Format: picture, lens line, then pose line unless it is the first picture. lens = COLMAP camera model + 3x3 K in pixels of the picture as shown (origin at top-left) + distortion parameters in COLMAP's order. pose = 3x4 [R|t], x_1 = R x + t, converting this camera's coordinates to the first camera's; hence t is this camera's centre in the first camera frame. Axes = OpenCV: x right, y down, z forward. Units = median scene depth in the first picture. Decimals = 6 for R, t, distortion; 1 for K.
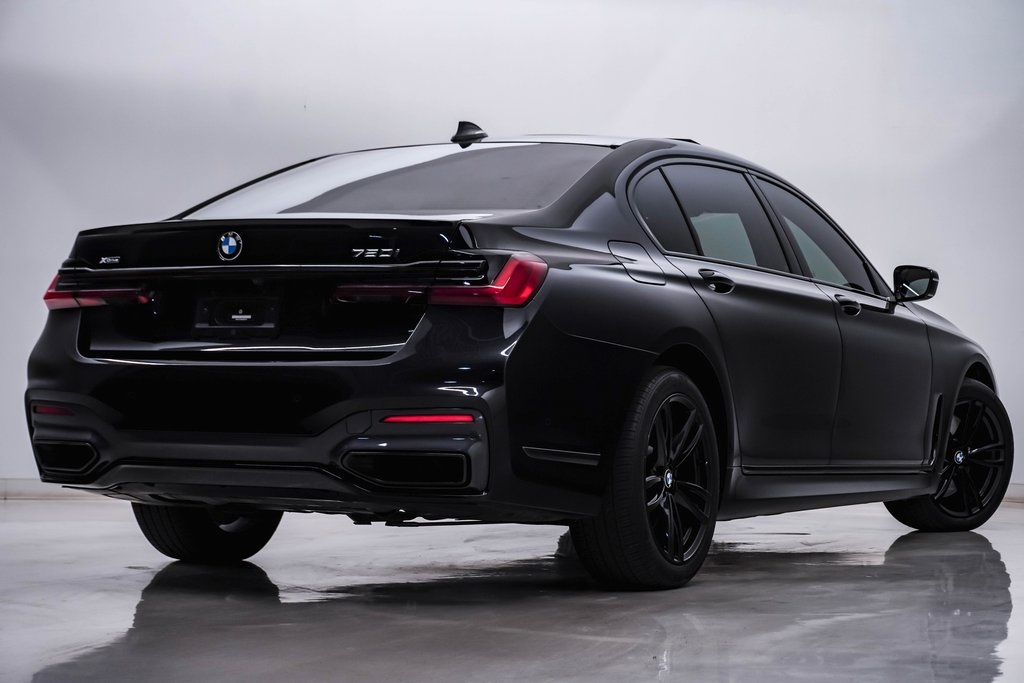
lens RADIAL K [[2181.9, 0, 512.0], [0, 2181.9, 341.5], [0, 0, 1]] dist [0.041085, -0.134490]
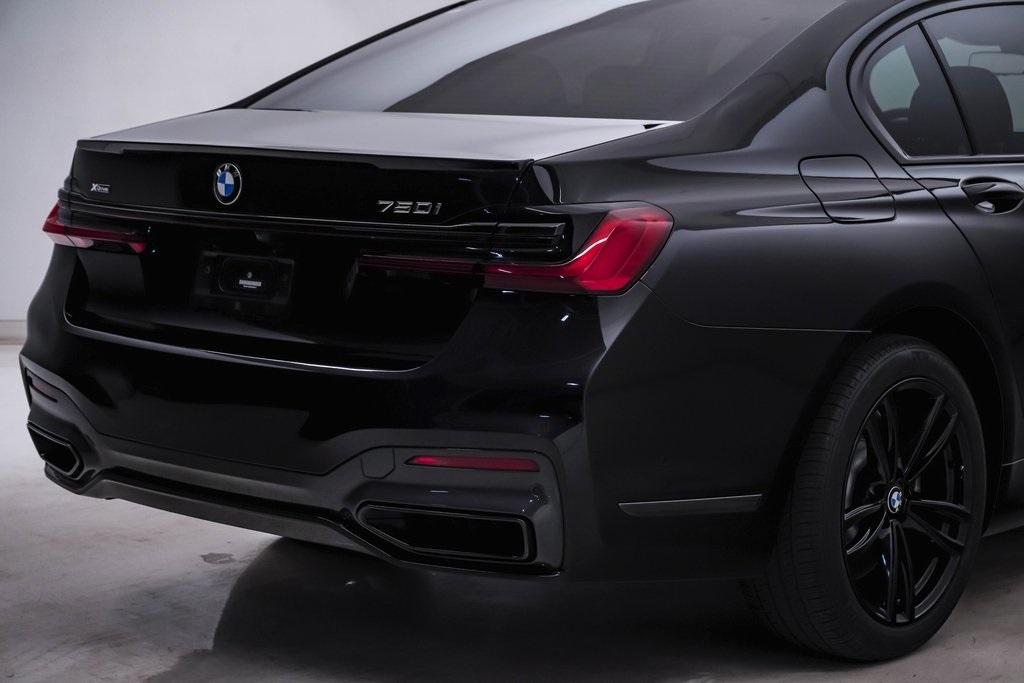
lens RADIAL K [[2181.9, 0, 512.0], [0, 2181.9, 341.5], [0, 0, 1]] dist [0.041085, -0.134490]
pose [[0.972551, 0.024496, -0.231396, 0.120138], [0.009268, 0.989576, 0.143712, -0.092297], [0.232504, -0.141912, 0.962186, 0.339875]]
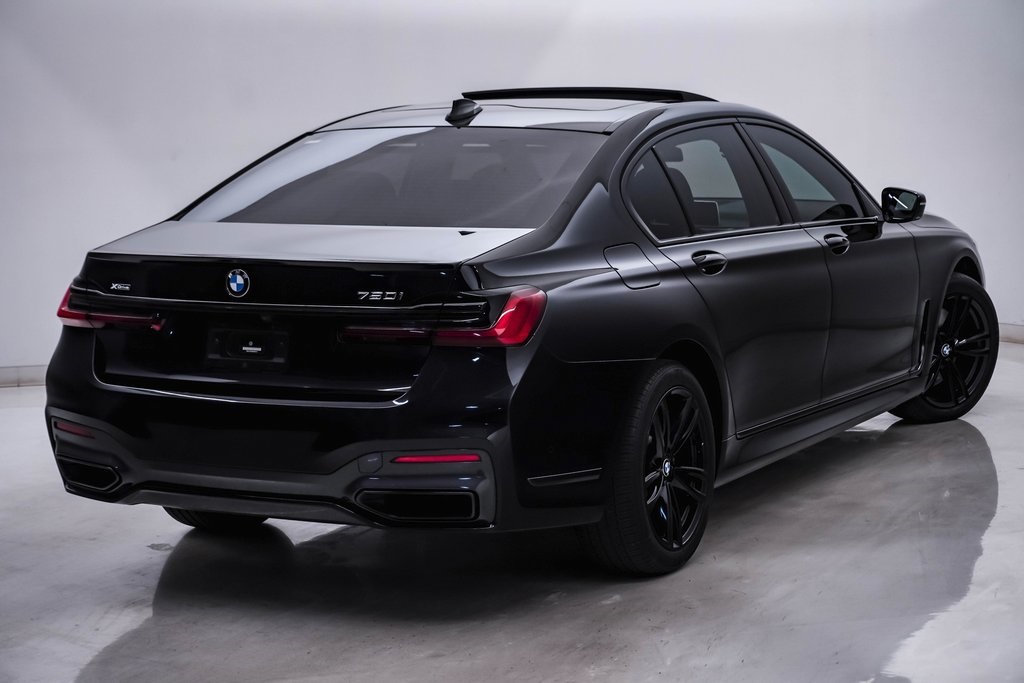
lens RADIAL K [[2181.9, 0, 512.0], [0, 2181.9, 341.5], [0, 0, 1]] dist [0.041085, -0.134490]
pose [[0.999570, -0.029229, 0.002485, -0.003136], [0.028563, 0.989087, 0.144536, -0.159982], [-0.006682, -0.144403, 0.989496, -0.024326]]
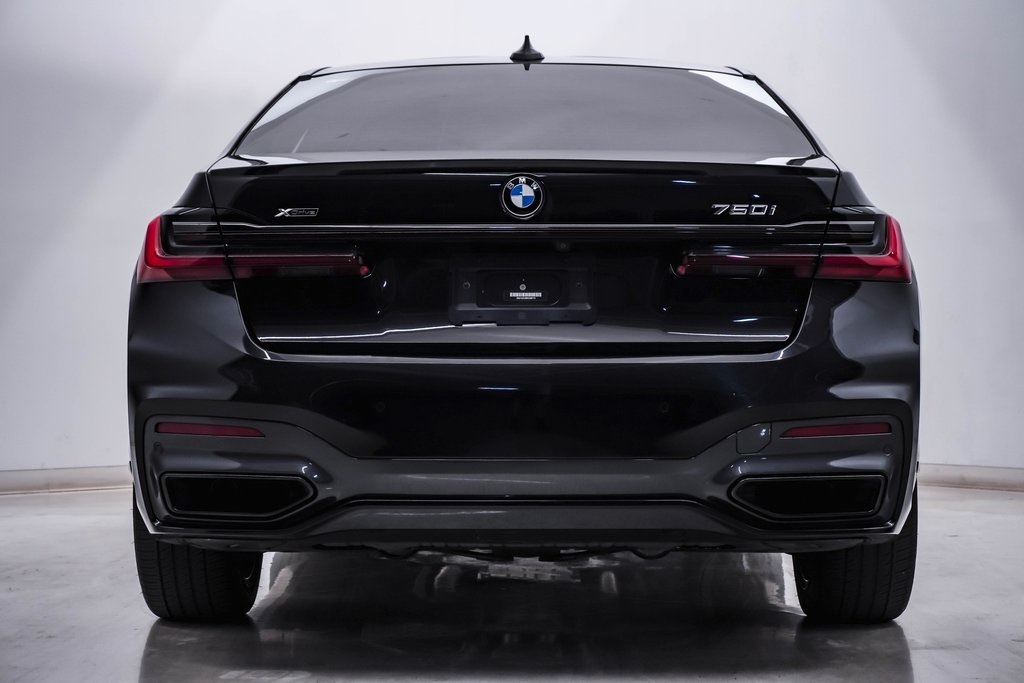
lens RADIAL K [[2181.9, 0, 512.0], [0, 2181.9, 341.5], [0, 0, 1]] dist [0.041085, -0.134490]
pose [[0.890816, -0.014484, 0.454134, -0.454911], [0.001780, 0.999595, 0.028391, -0.016187], [-0.454361, -0.024483, 0.890481, 0.354373]]
